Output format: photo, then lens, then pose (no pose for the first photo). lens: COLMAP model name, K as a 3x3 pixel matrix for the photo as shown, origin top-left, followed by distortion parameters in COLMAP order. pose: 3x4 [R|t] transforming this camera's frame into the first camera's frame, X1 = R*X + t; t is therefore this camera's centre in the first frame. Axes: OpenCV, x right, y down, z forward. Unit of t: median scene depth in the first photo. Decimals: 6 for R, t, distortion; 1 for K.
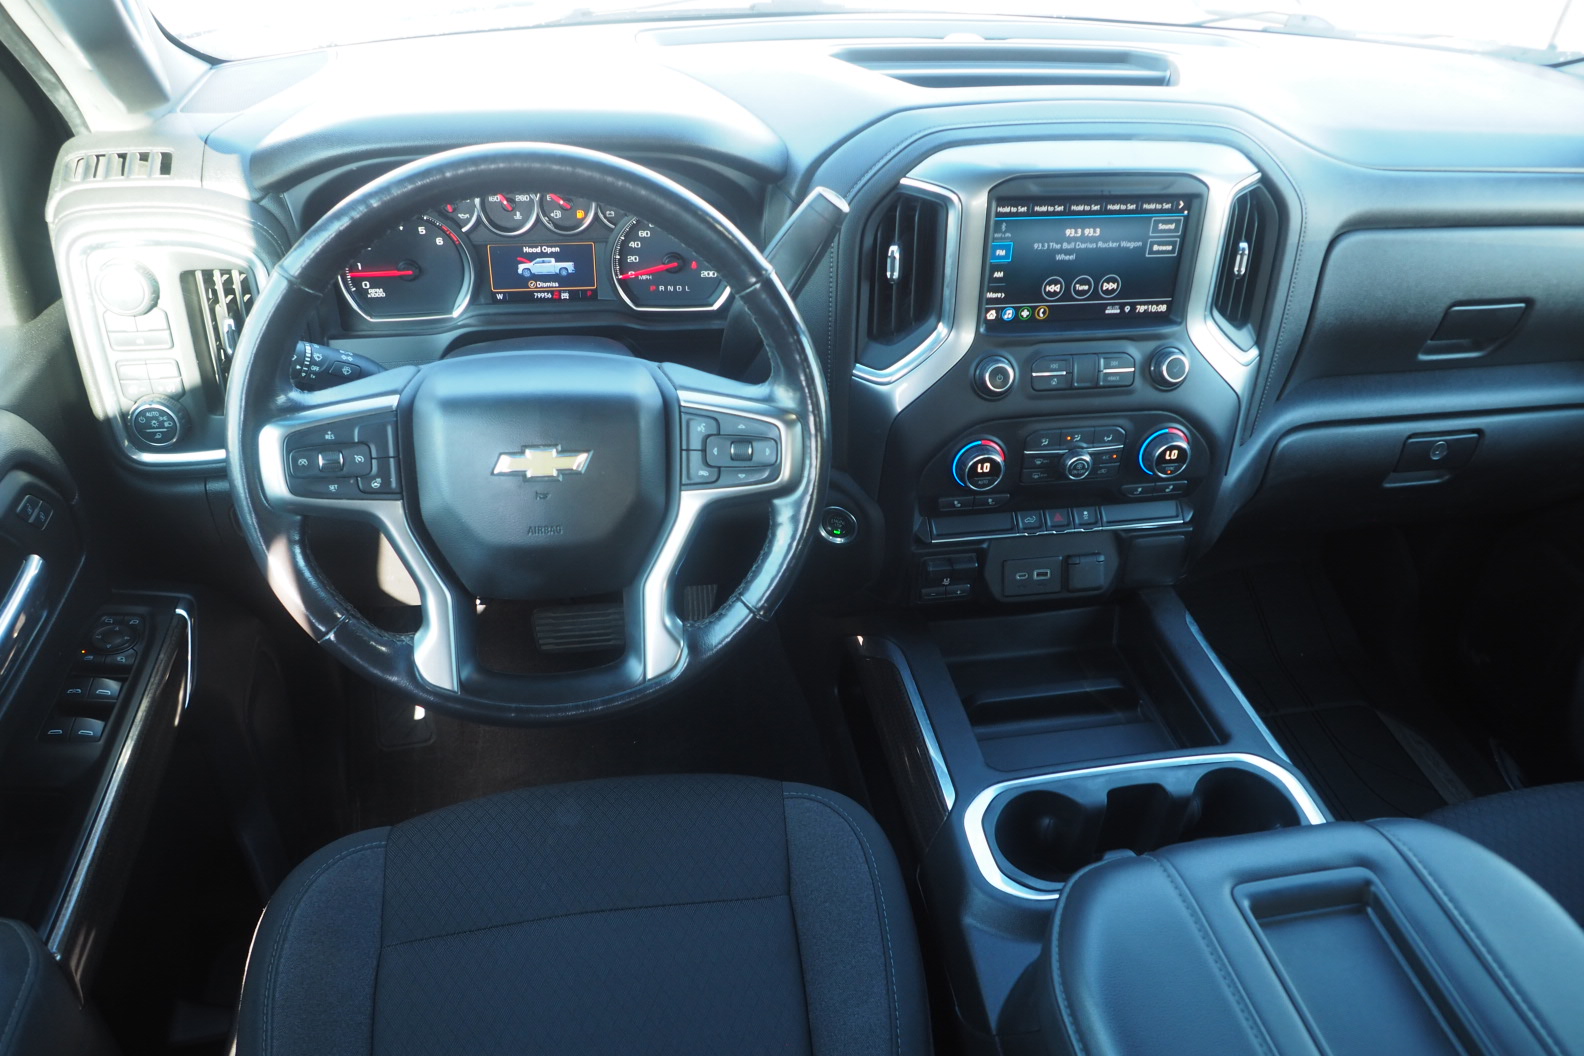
lens RADIAL K [[1131.0, 0, 799.1], [0, 1131.0, 528.2], [0, 0, 1]] dist [-0.026584, 0.002963]
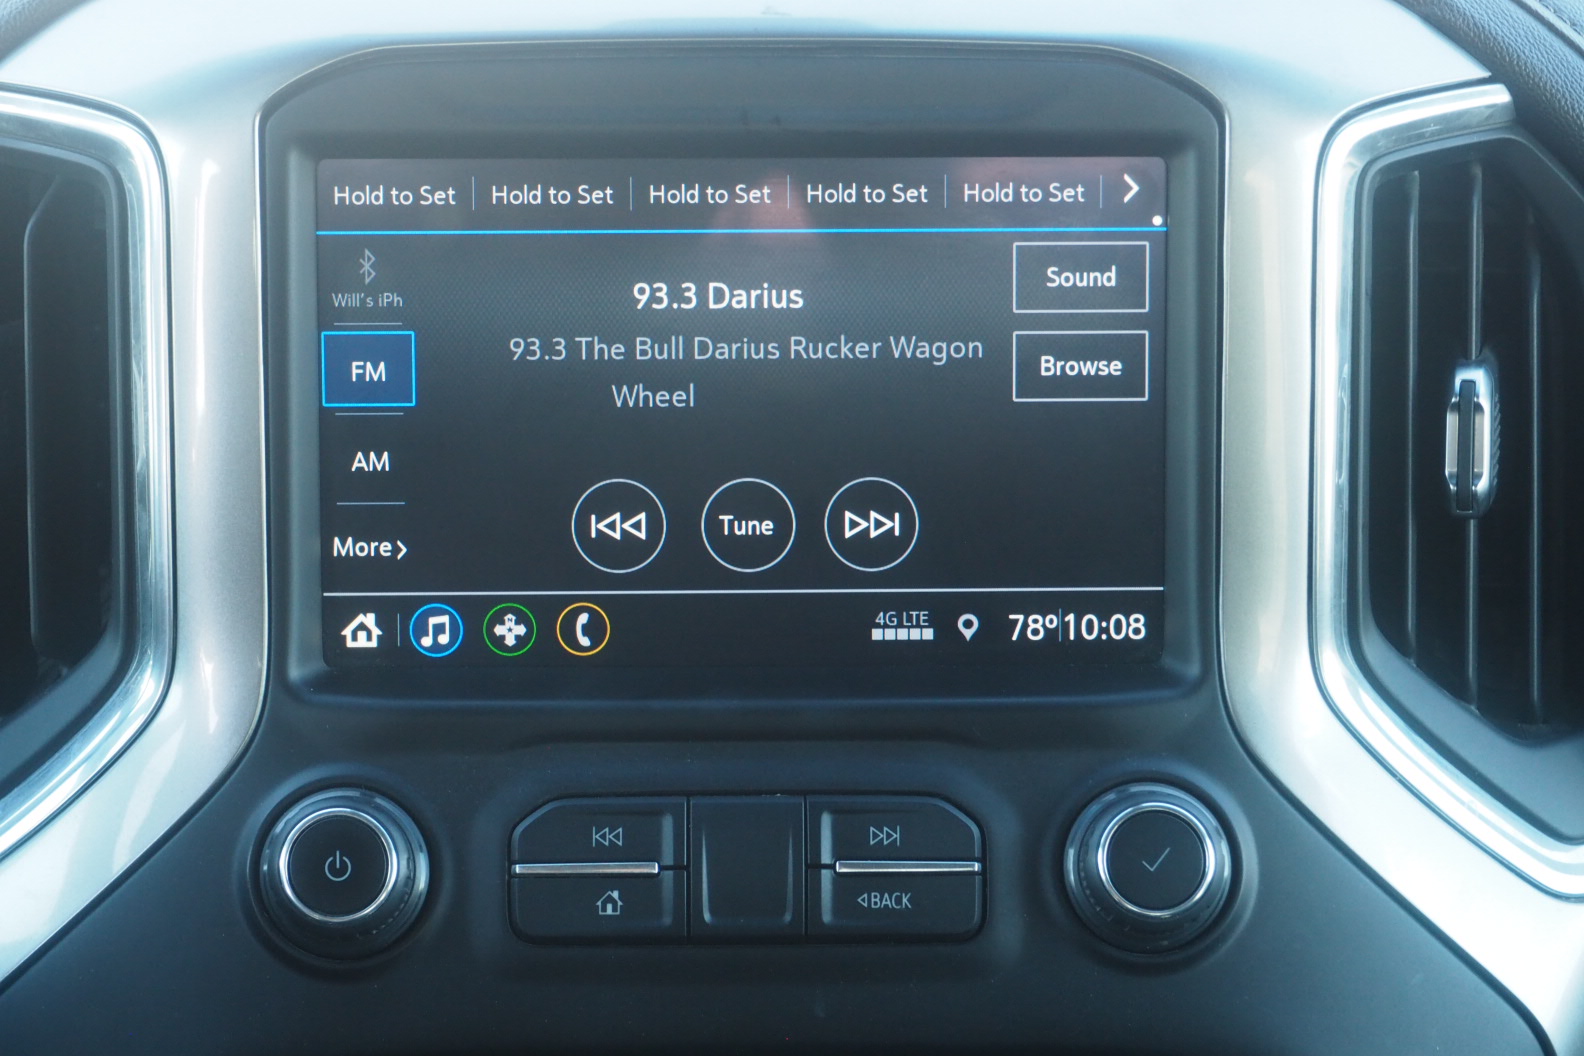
lens RADIAL K [[4016.6, 0, 792.0], [0, 4016.6, 528.0], [0, 0, 1]] dist [-0.000003, 0.009855]
pose [[0.985921, -0.007933, -0.167022, 0.400643], [-0.058515, 0.919347, -0.389073, 0.118324], [0.156637, 0.393369, 0.905939, 0.225279]]
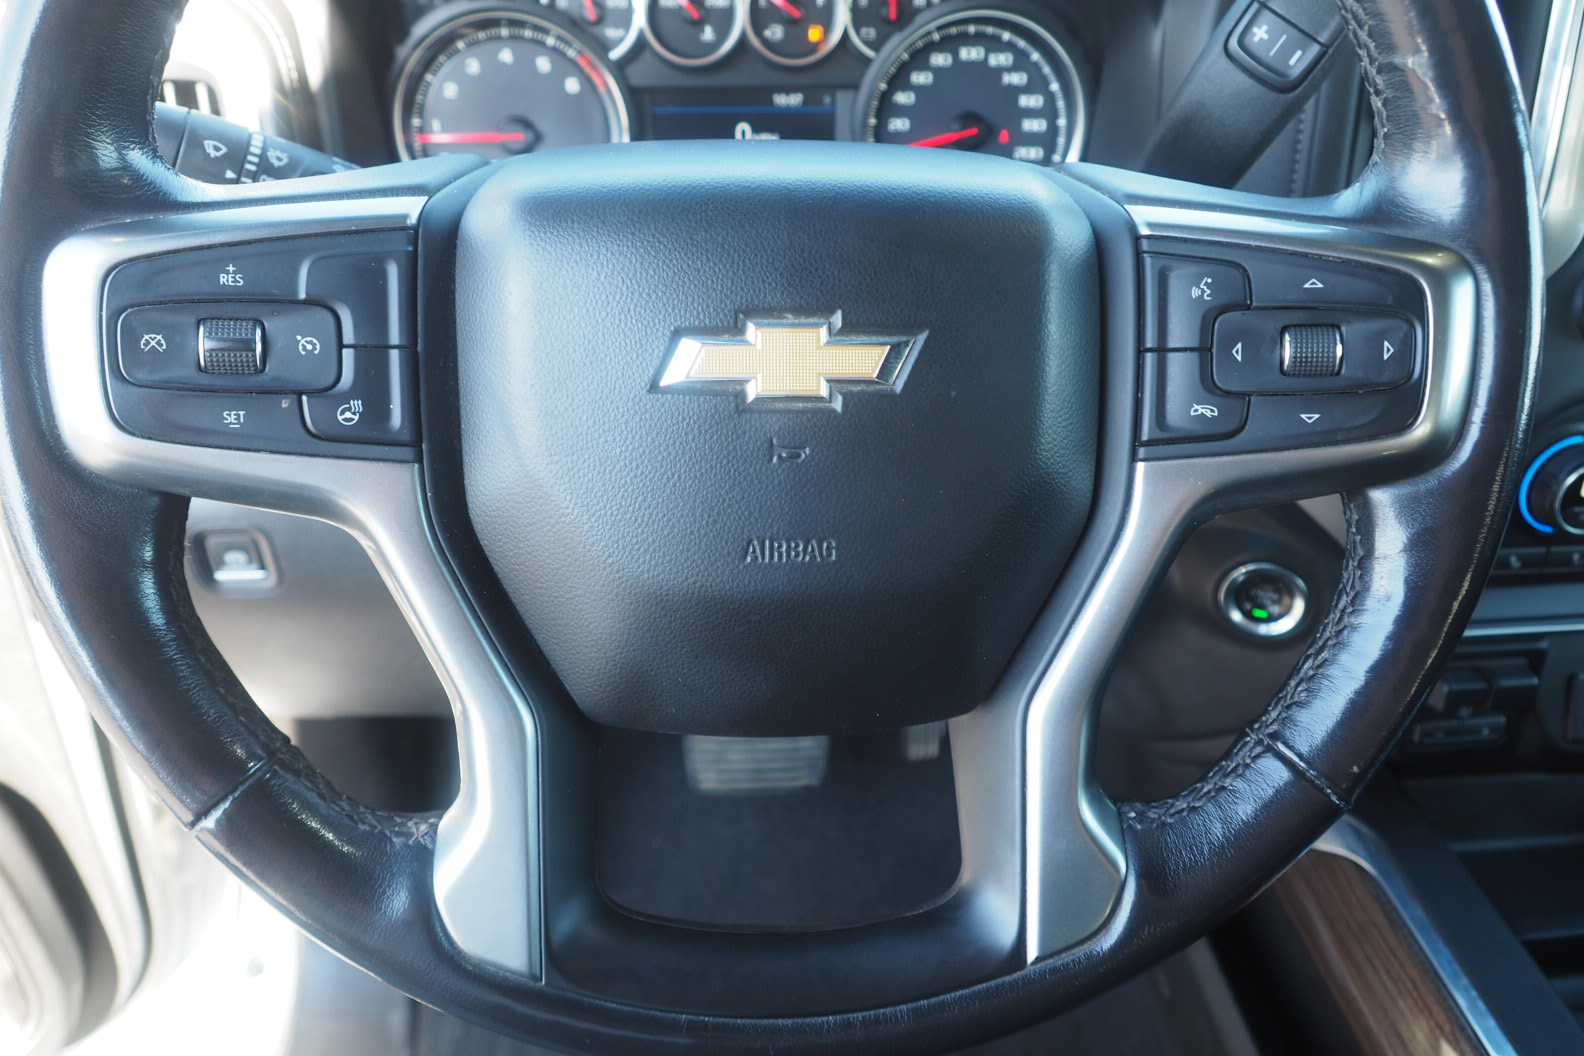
lens RADIAL K [[1123.5, 0, 814.2], [0, 1123.5, 511.7], [0, 0, 1]] dist [-0.031123, -0.000646]
pose [[0.993929, 0.011145, -0.109460, -0.131743], [-0.023274, 0.993641, -0.110159, 0.022131], [0.107536, 0.112038, 0.987868, 0.476463]]
